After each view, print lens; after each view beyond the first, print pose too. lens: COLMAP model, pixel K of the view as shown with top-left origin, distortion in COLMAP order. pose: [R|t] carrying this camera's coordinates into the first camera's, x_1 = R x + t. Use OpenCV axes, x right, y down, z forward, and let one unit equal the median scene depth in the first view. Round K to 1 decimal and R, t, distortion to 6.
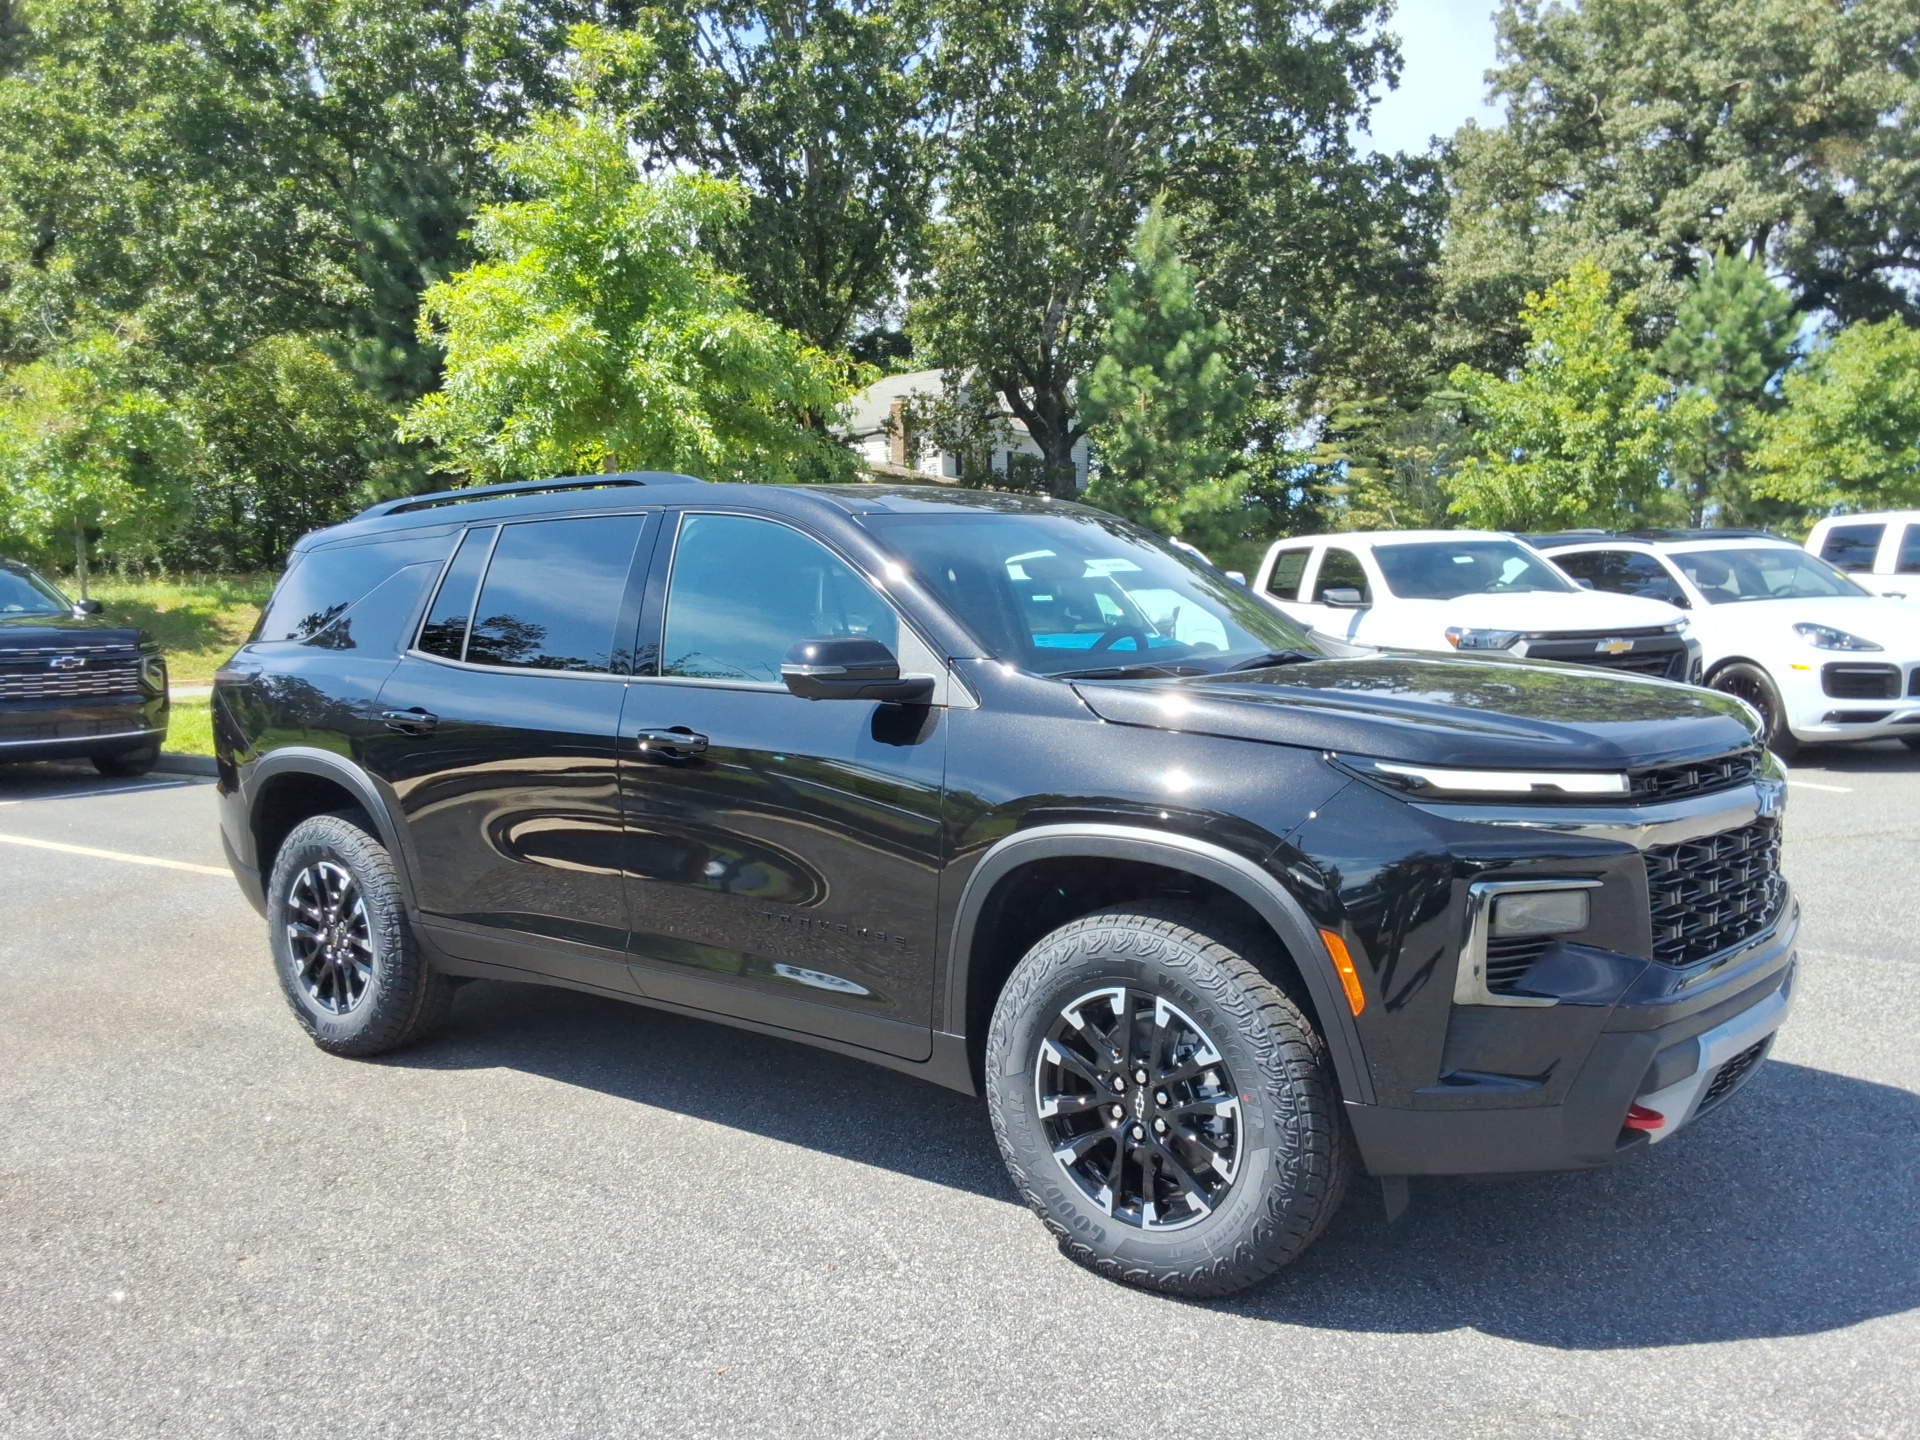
lens RADIAL K [[1540.6, 0, 970.3], [0, 1540.6, 728.6], [0, 0, 1]] dist [0.131245, -0.220071]
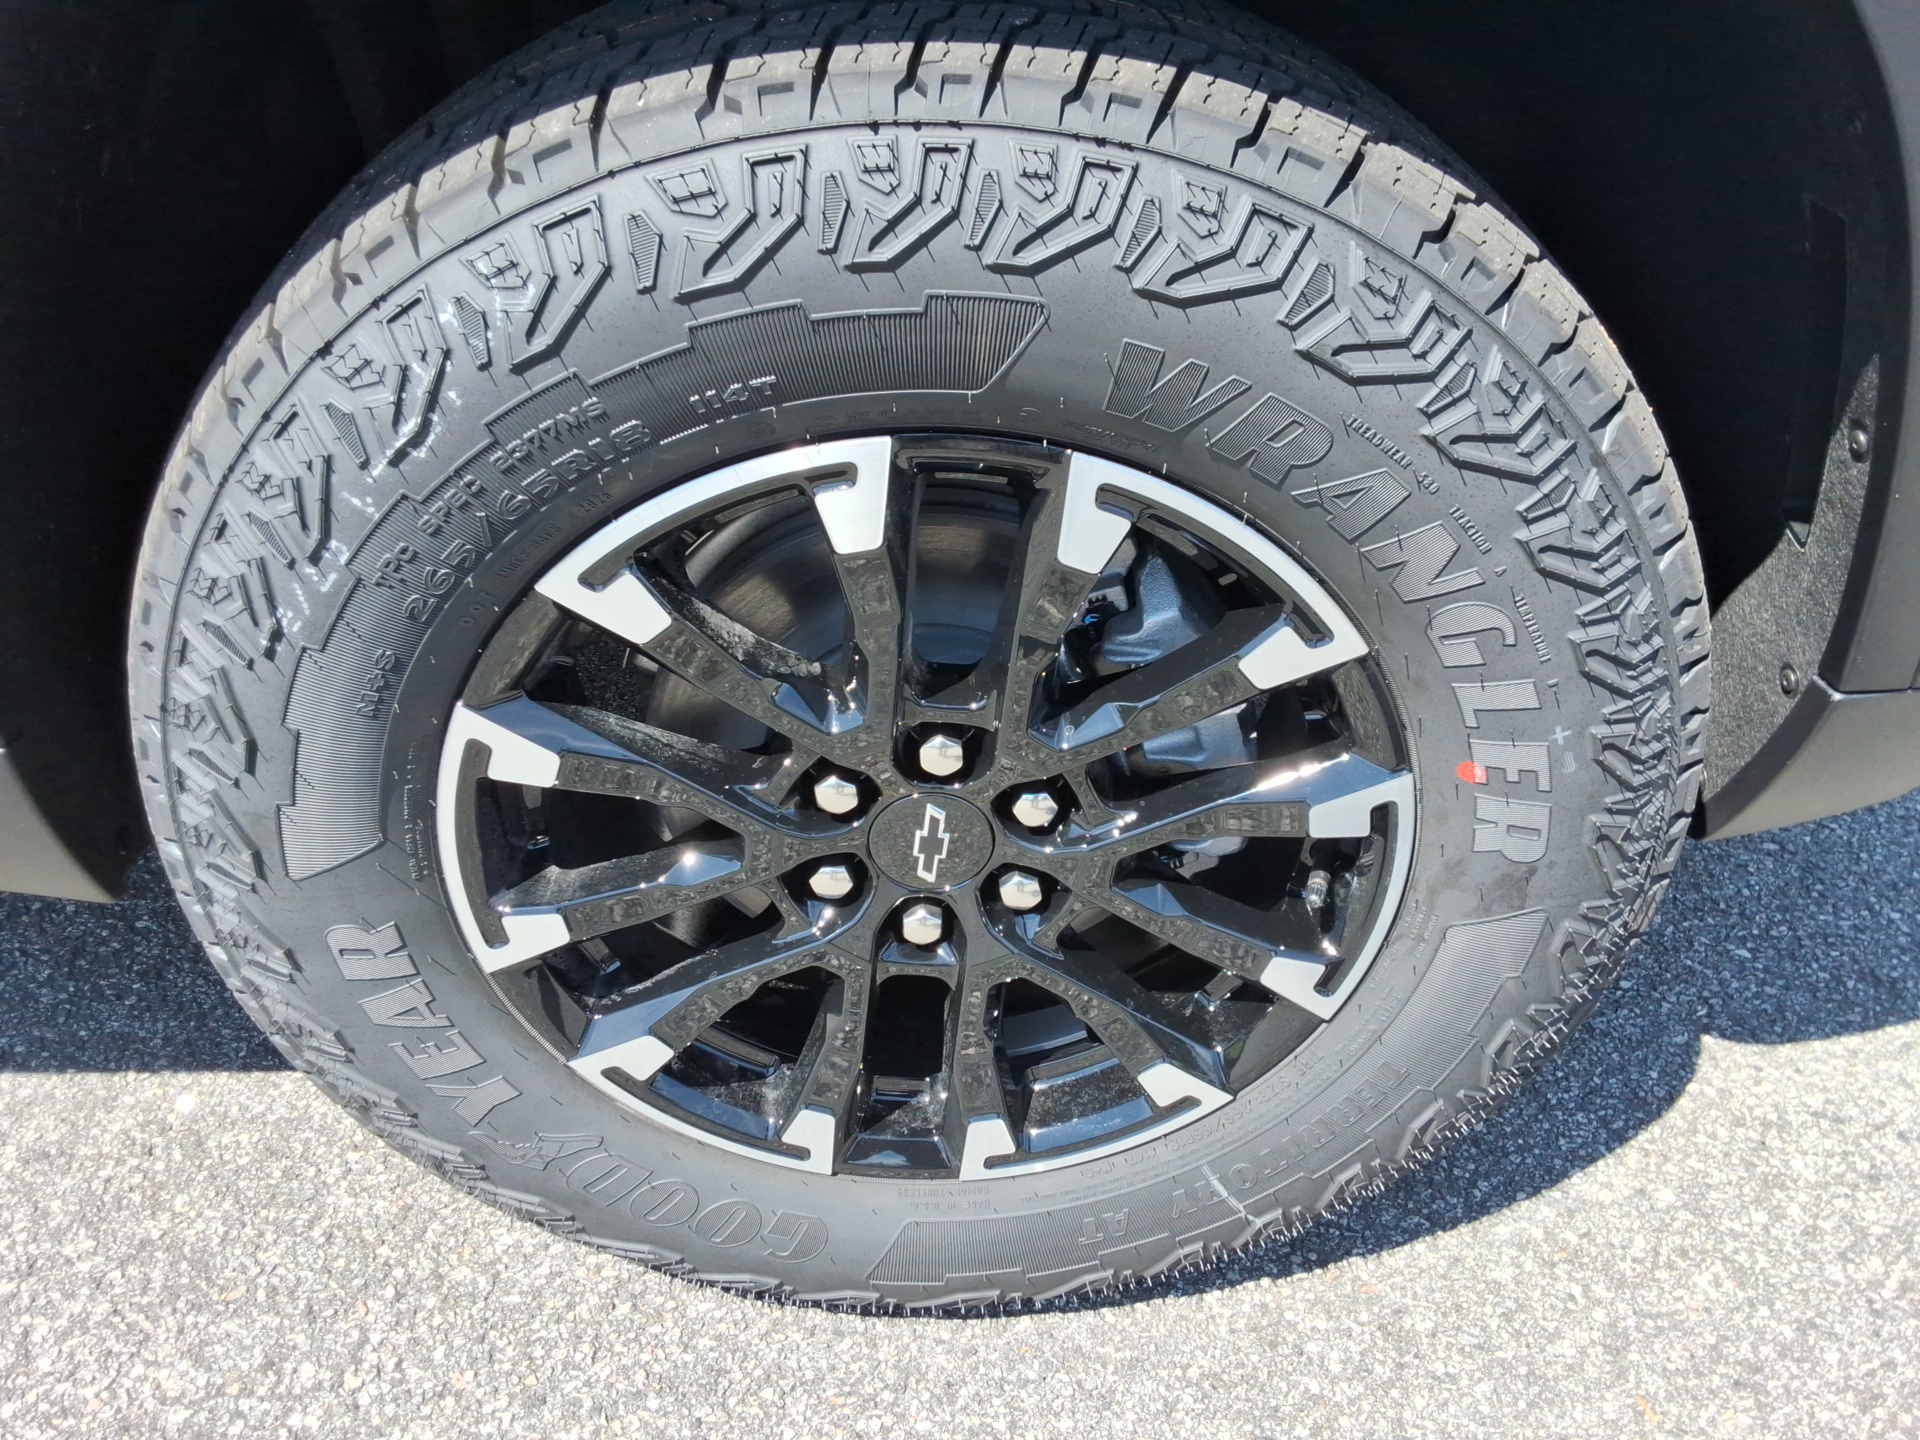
lens RADIAL K [[1540.6, 0, 970.3], [0, 1540.6, 728.6], [0, 0, 1]] dist [0.131245, -0.220071]
pose [[0.773907, -0.345806, 0.530553, -0.004147], [0.017940, 0.849395, 0.527453, 0.025102], [-0.633045, -0.398681, 0.663556, 0.229794]]
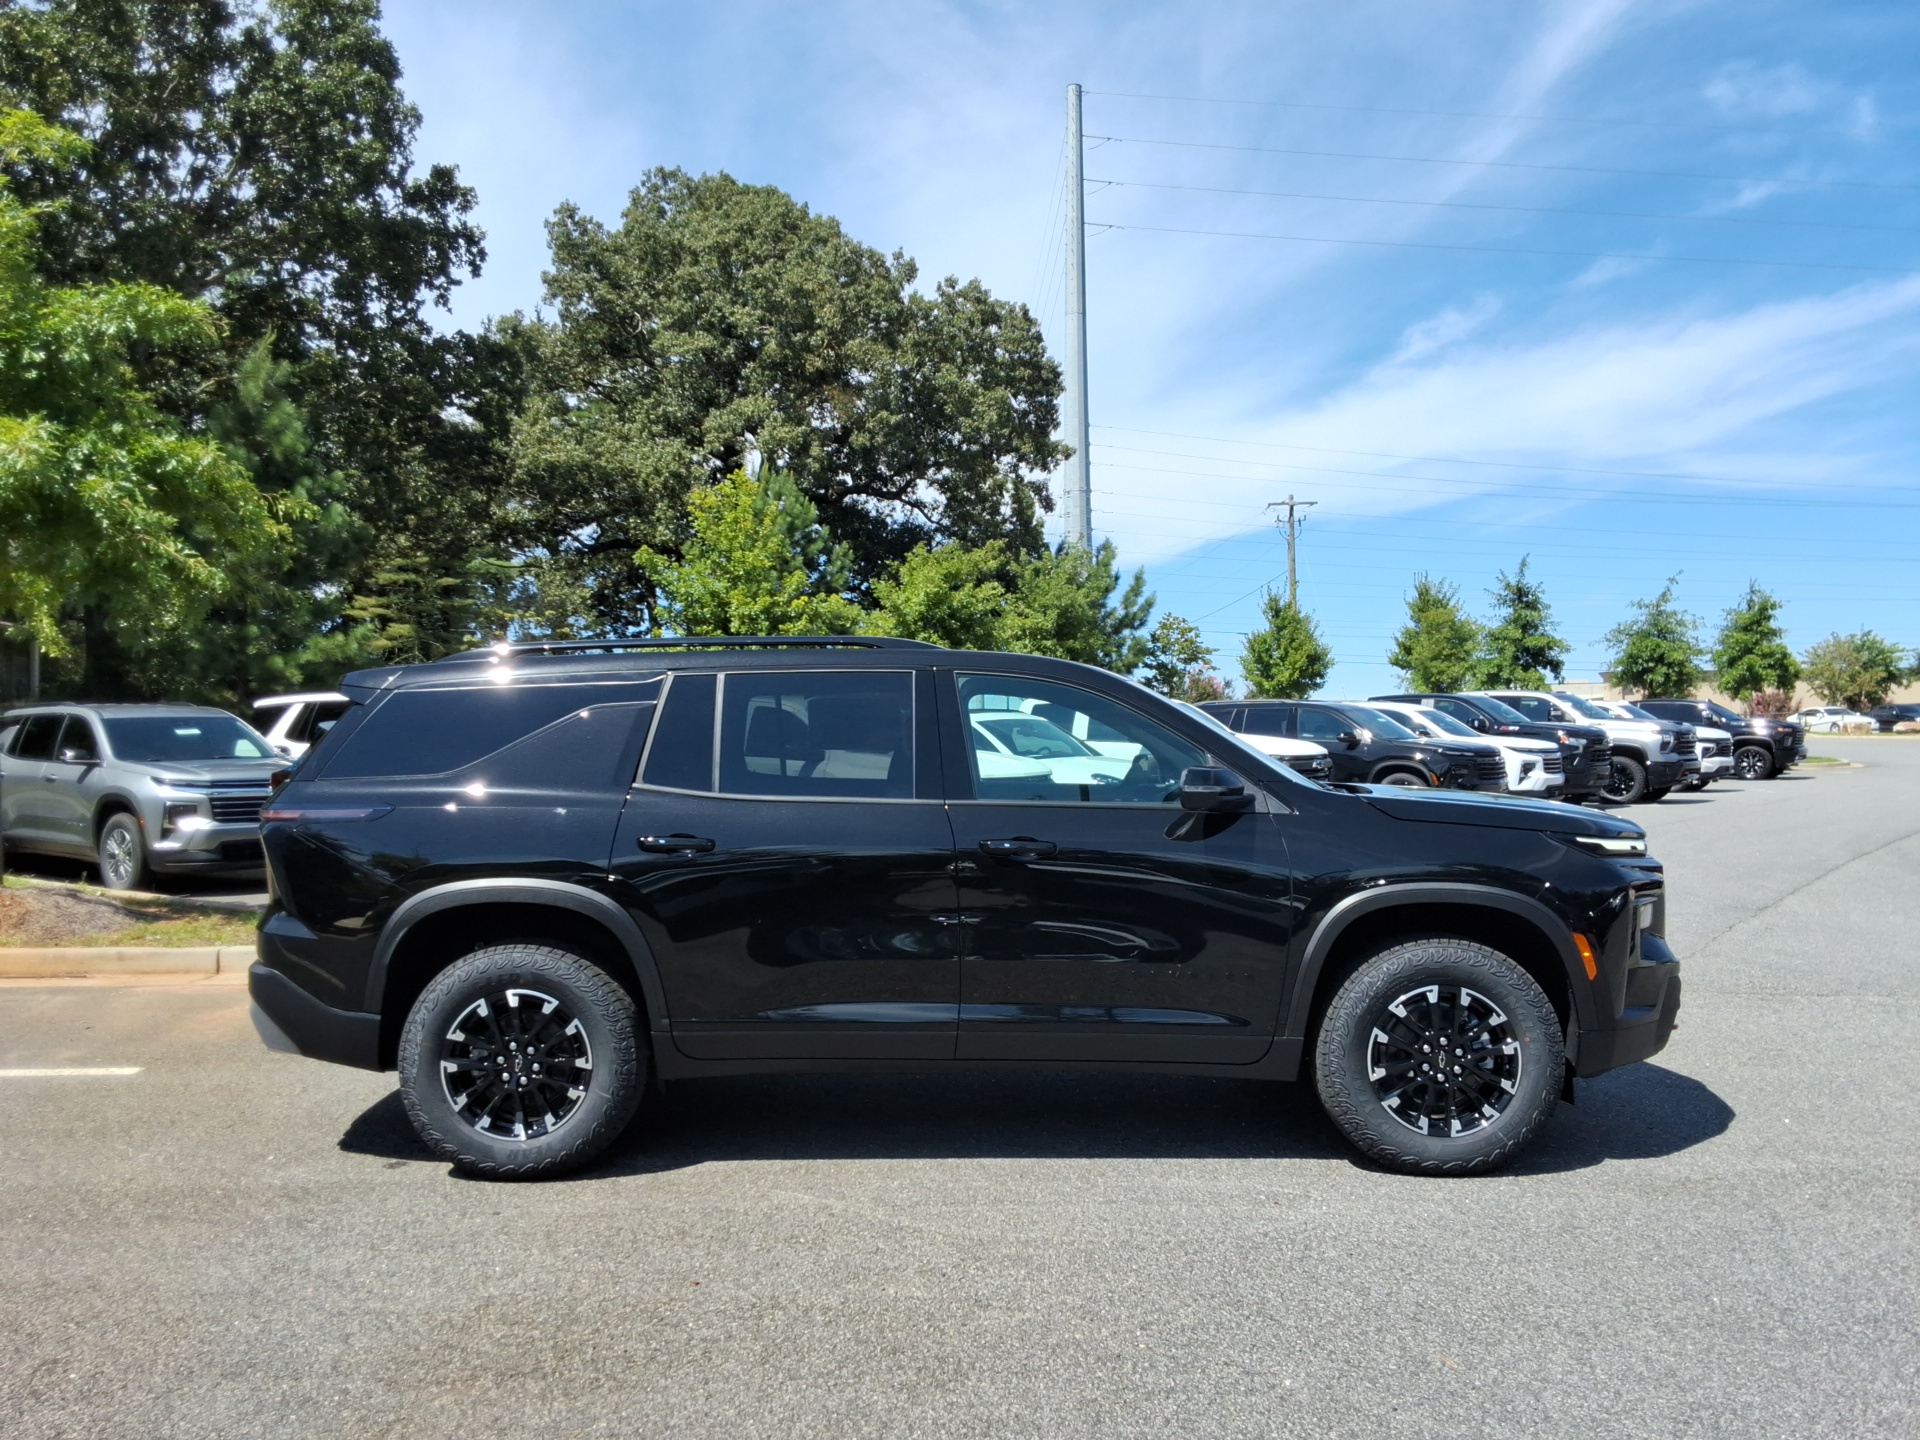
lens RADIAL K [[1524.5, 0, 956.4], [0, 1524.5, 739.3], [0, 0, 1]] dist [0.130501, -0.217438]
pose [[0.801731, 0.016157, 0.597467, -0.343000], [0.040126, 0.995924, -0.080777, 0.006443], [-0.596337, 0.088735, 0.797815, 0.000624]]
